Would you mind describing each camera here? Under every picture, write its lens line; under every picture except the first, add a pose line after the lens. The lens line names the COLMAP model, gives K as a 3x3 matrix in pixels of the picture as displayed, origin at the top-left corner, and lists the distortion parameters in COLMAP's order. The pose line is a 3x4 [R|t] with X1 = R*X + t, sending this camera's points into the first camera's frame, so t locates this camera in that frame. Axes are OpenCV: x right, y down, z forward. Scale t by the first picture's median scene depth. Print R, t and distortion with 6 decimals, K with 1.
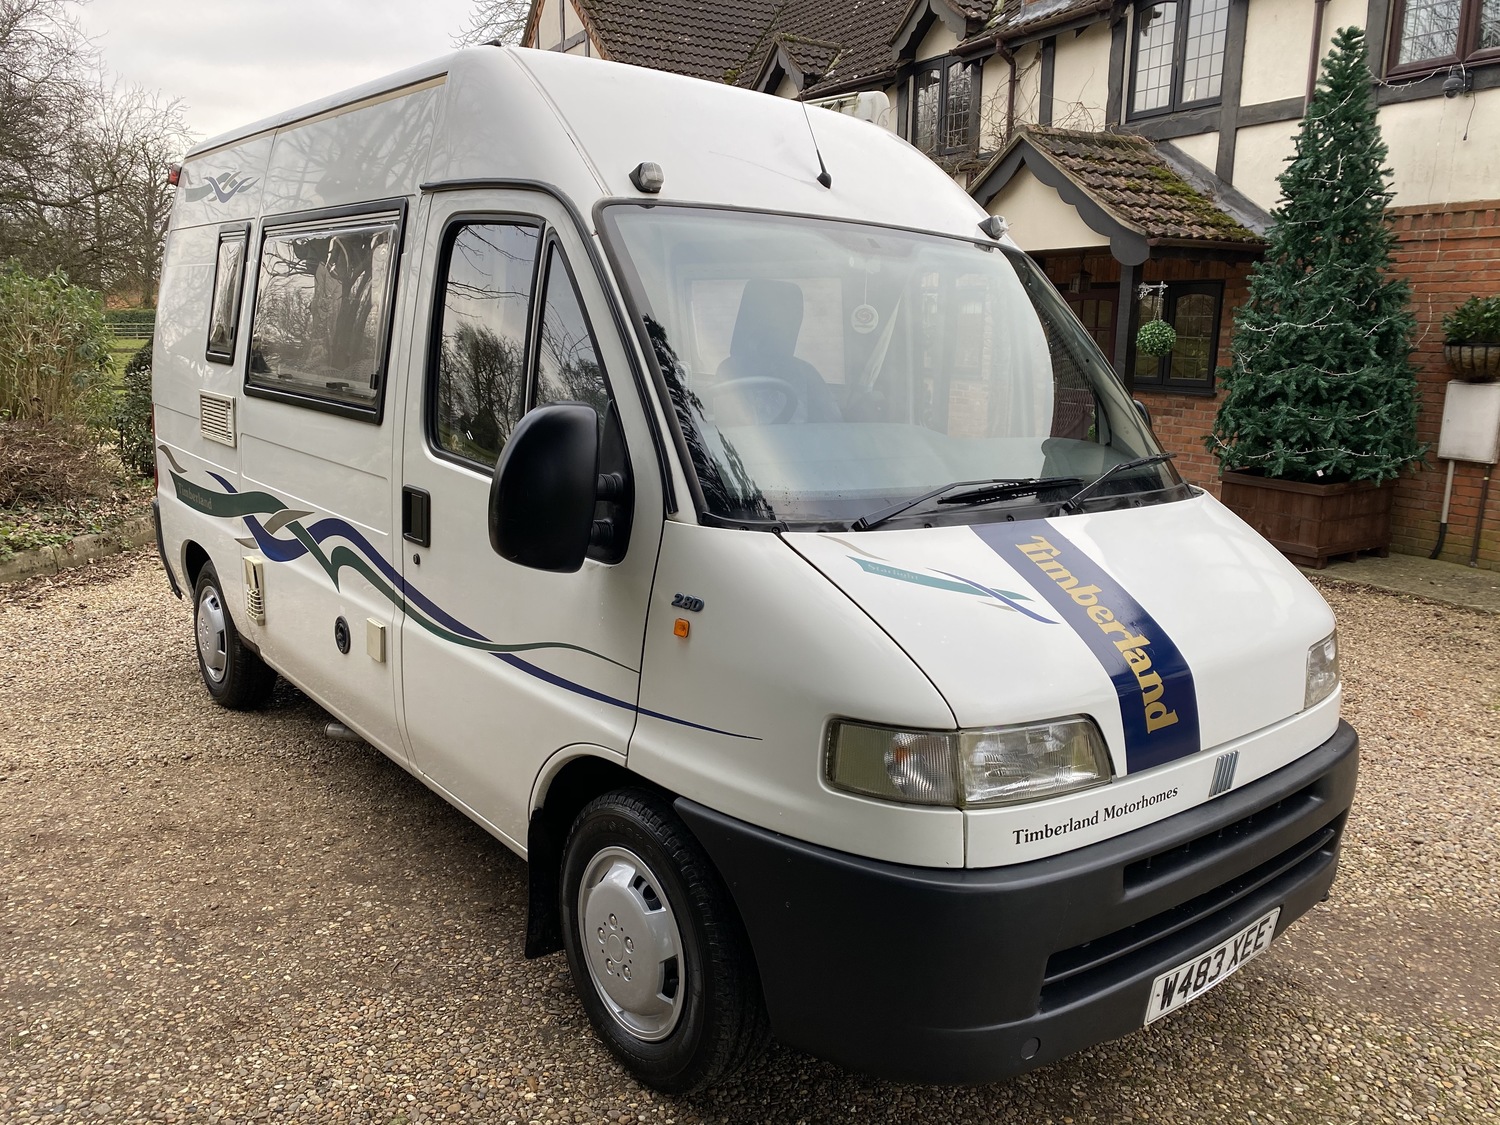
lens RADIAL K [[1132.6, 0, 740.2], [0, 1132.6, 557.8], [0, 0, 1]] dist [0.051767, -0.068185]
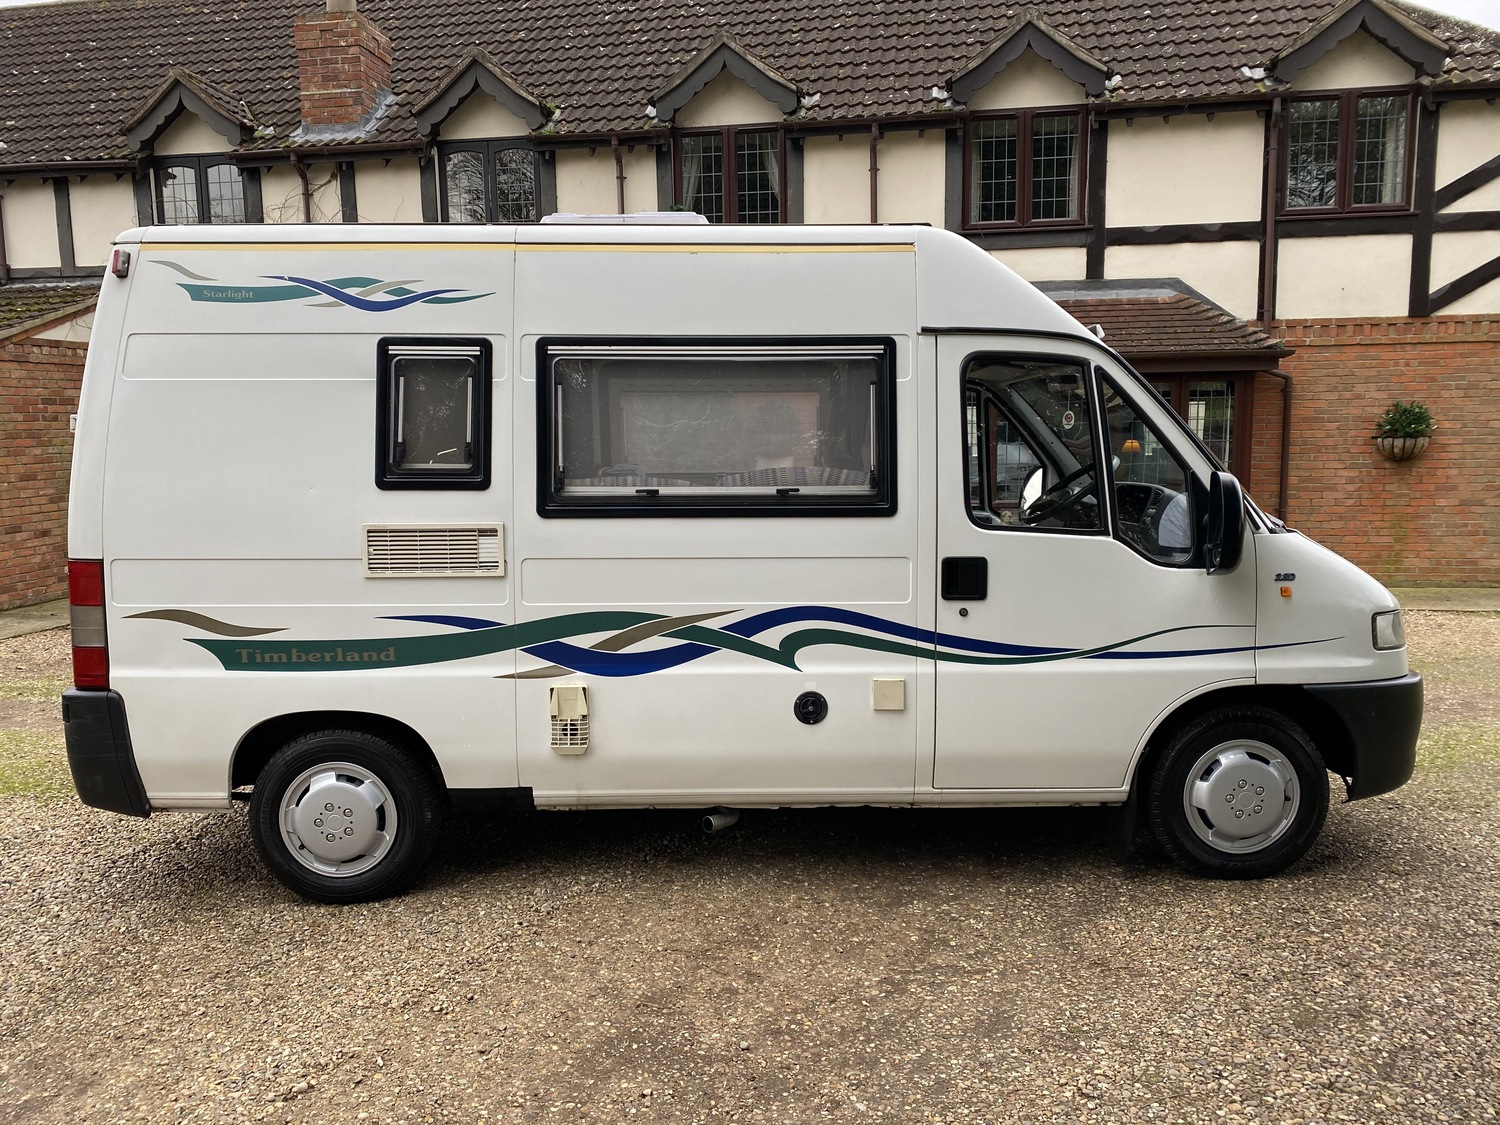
lens RADIAL K [[1132.6, 0, 743.2], [0, 1132.6, 563.1], [0, 0, 1]] dist [0.051767, -0.068185]
pose [[0.621898, -0.121081, 0.773681, -1.224231], [0.181536, 0.983352, 0.007973, -0.093977], [-0.761766, 0.135493, 0.633525, 0.317992]]
